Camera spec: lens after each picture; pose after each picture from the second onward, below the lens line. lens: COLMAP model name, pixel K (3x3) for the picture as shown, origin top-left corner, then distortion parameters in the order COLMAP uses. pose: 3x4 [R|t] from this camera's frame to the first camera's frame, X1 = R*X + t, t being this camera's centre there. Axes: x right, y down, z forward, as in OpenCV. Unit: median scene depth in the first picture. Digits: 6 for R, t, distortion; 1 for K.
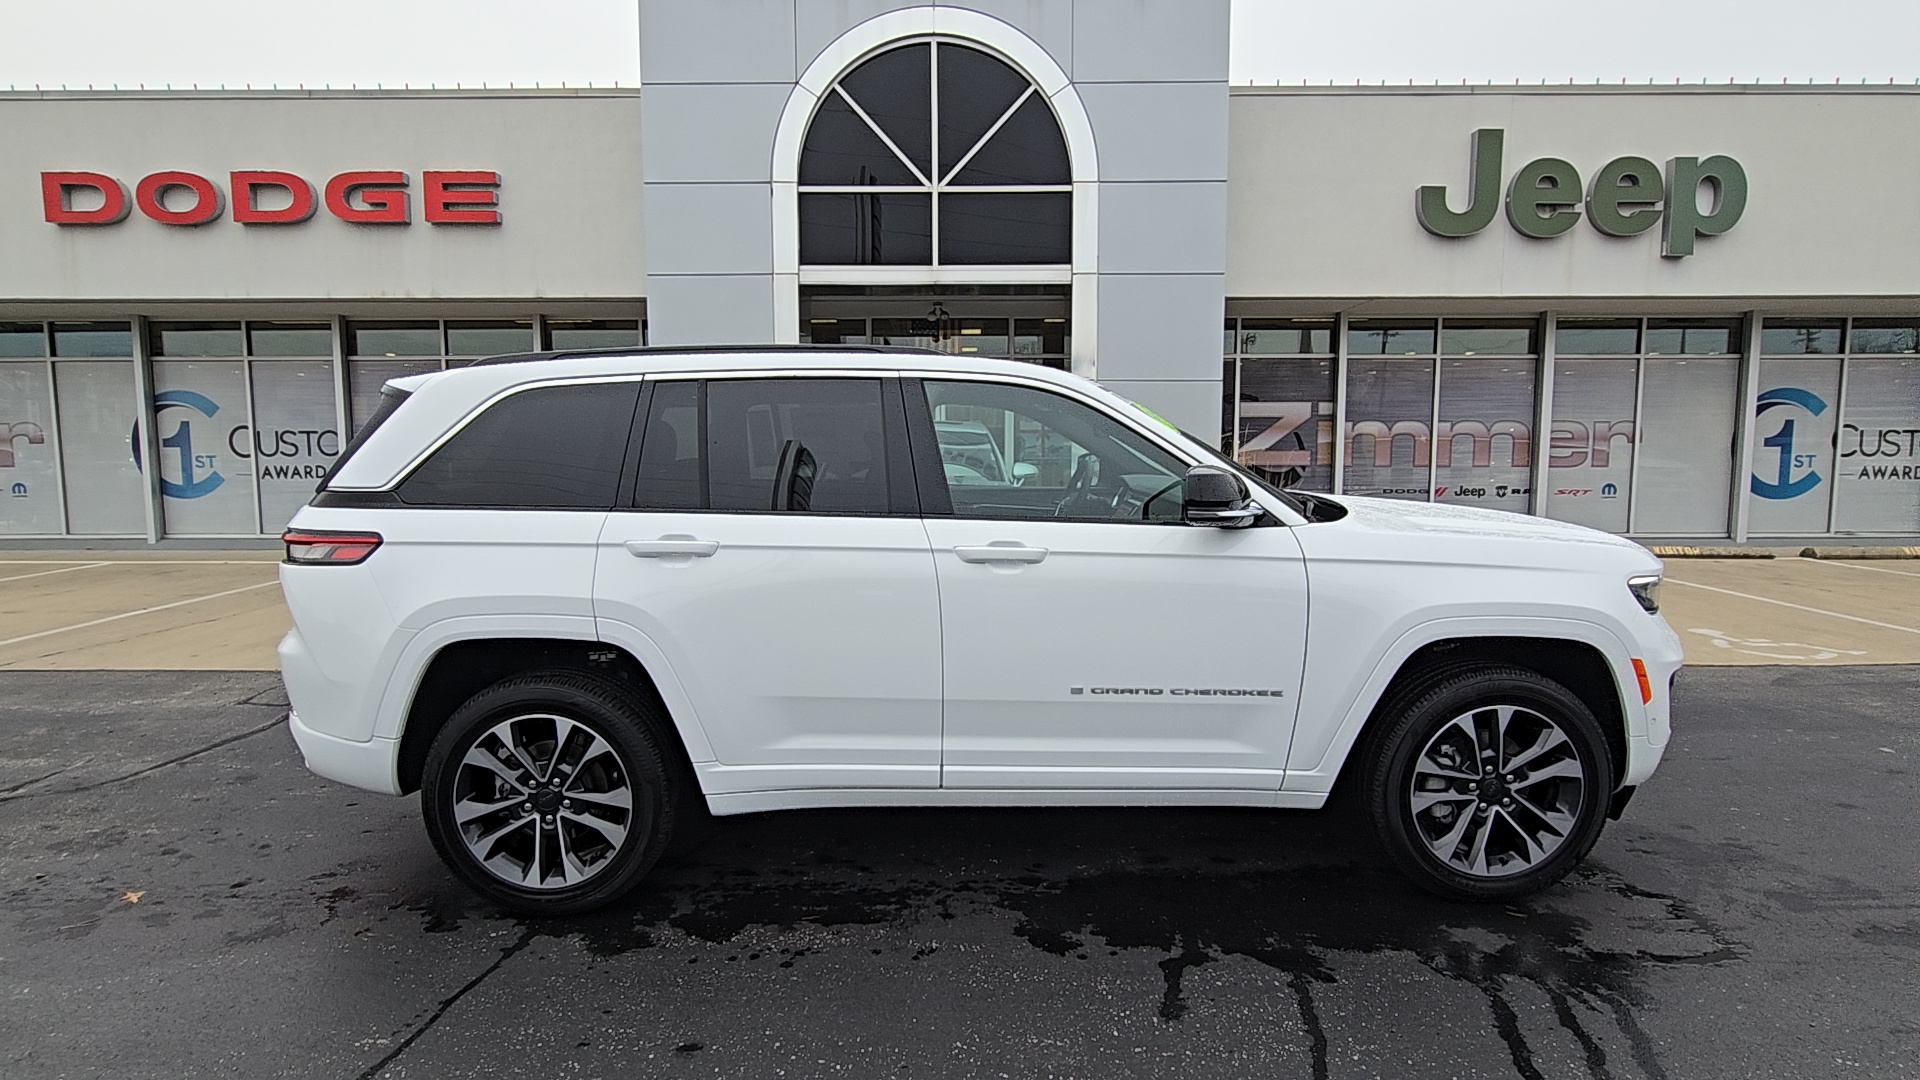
lens RADIAL K [[966.5, 0, 952.4], [0, 966.5, 545.5], [0, 0, 1]] dist [0.000212, -0.000384]
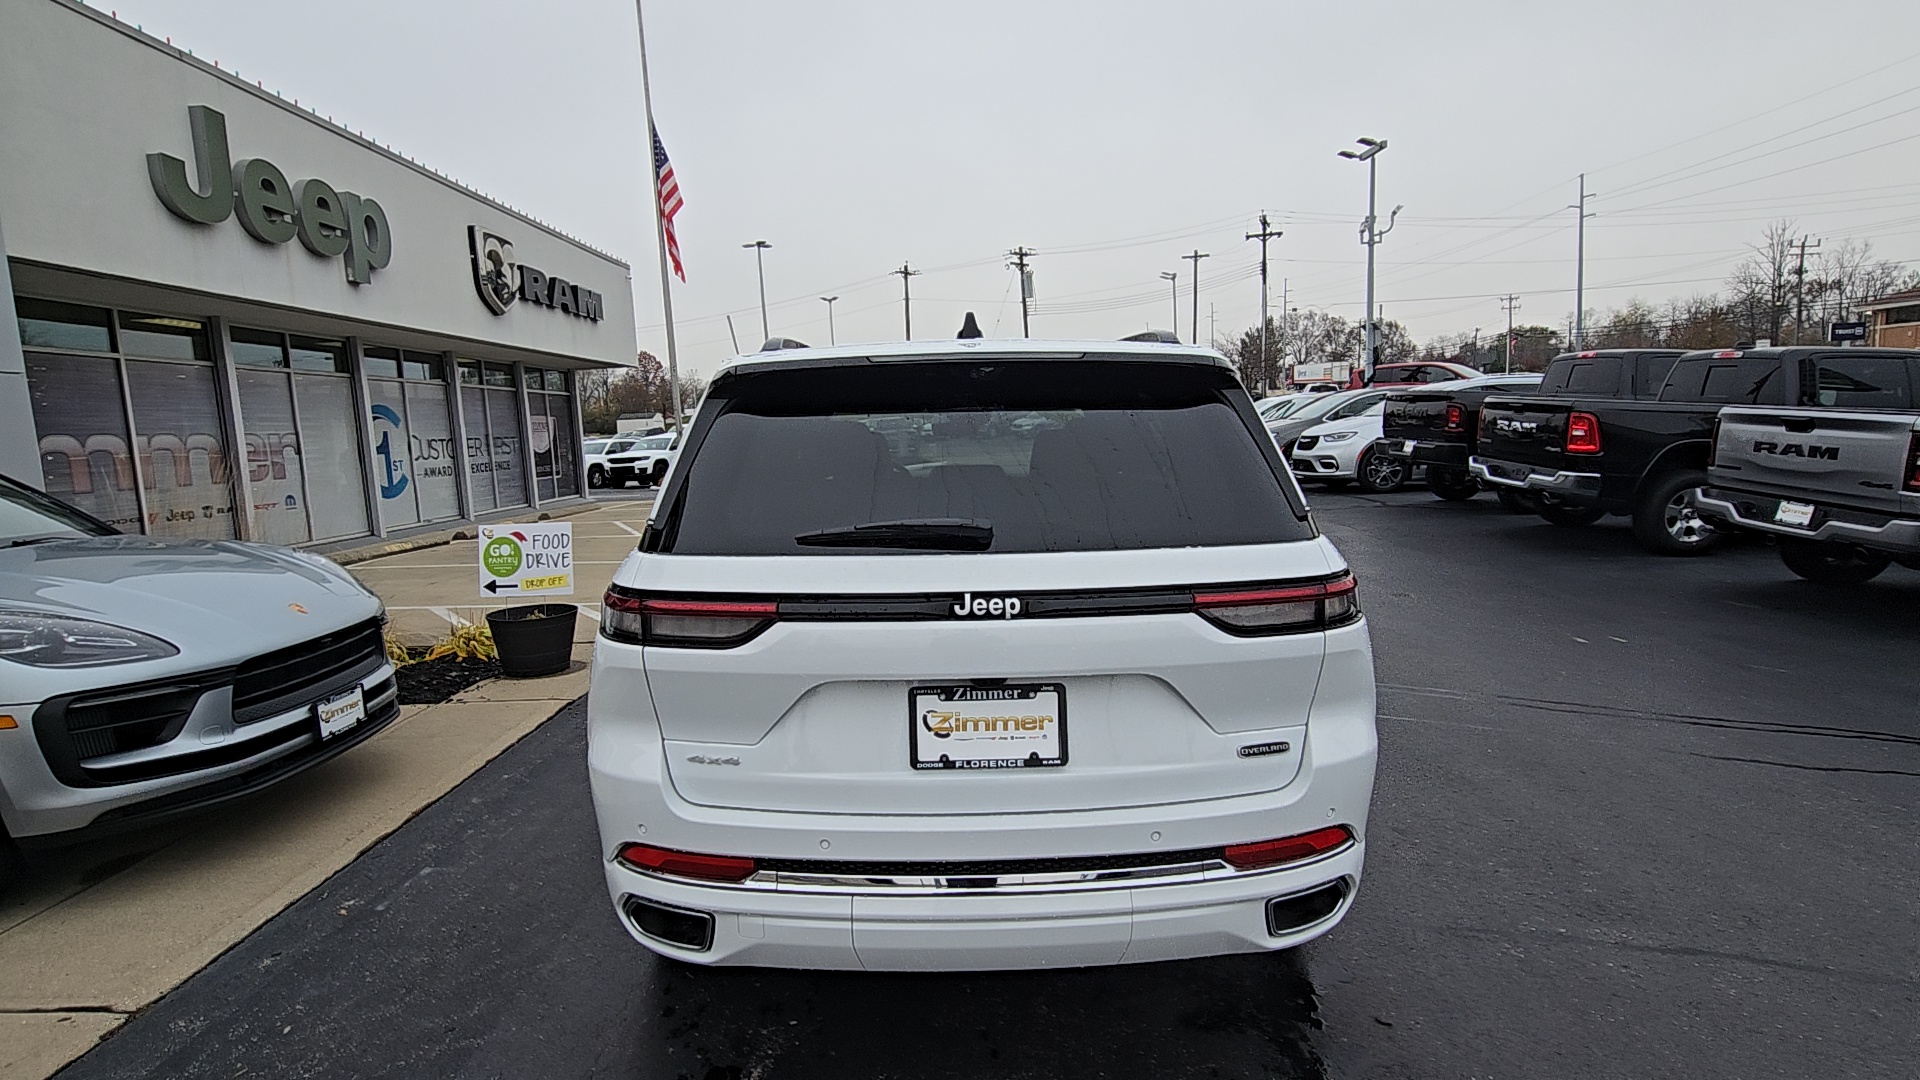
lens RADIAL K [[966.5, 0, 950.5], [0, 966.5, 544.7], [0, 0, 1]] dist [0.000212, -0.000384]
pose [[0.008145, -0.119545, 0.992795, -0.858973], [0.138172, 0.983439, 0.117285, -0.096325], [-0.990375, 0.136222, 0.024528, 0.797594]]
